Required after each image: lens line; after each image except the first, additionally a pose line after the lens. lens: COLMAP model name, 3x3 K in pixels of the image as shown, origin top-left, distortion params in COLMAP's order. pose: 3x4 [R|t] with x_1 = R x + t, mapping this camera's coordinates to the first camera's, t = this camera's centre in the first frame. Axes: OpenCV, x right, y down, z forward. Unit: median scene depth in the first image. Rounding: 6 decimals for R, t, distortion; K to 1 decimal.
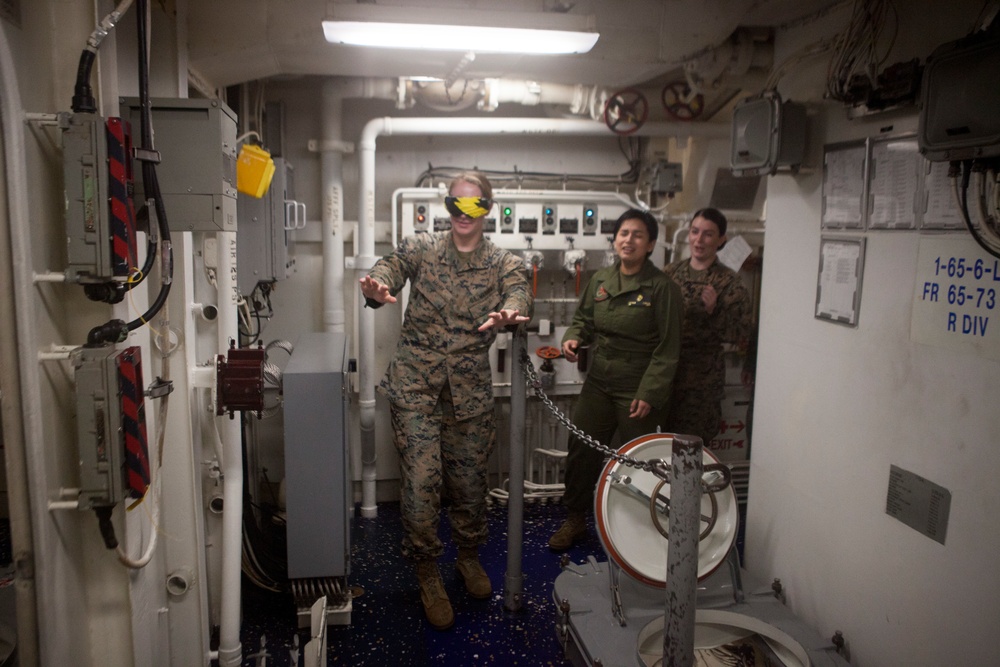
lens RADIAL K [[1023.6, 0, 500.0], [0, 1023.6, 333.5], [0, 0, 1]] dist [-0.151810, 0.004590]
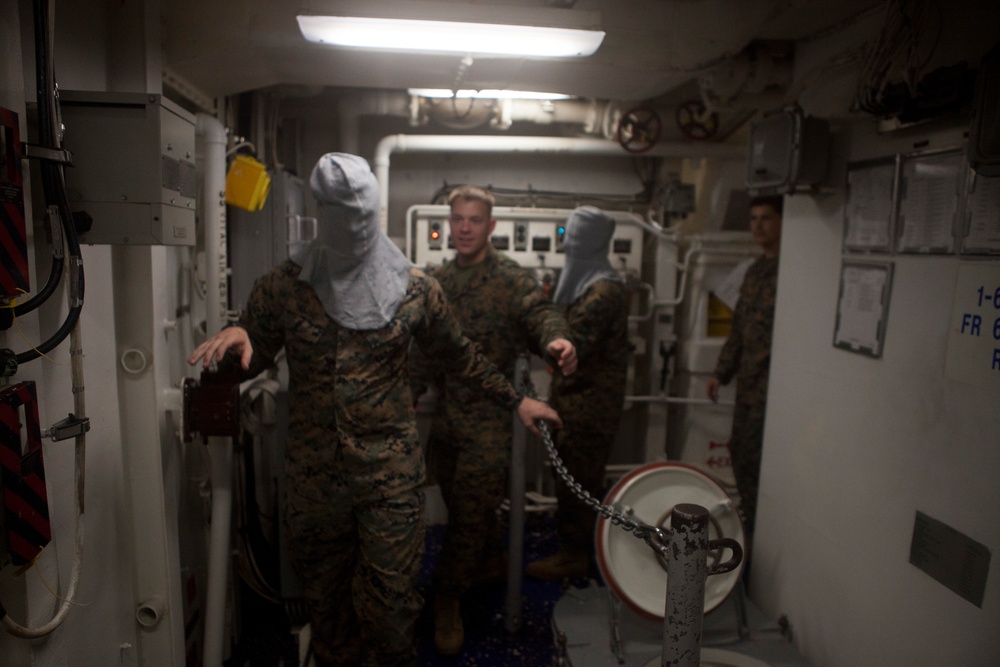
lens RADIAL K [[824.1, 0, 500.0], [0, 824.1, 333.5], [0, 0, 1]] dist [-0.119922, 0.061507]
pose [[0.998182, 0.021484, -0.056315, 0.044310], [-0.021240, 0.999762, 0.004938, -0.025312], [0.056408, -0.003733, 0.998401, 0.231394]]
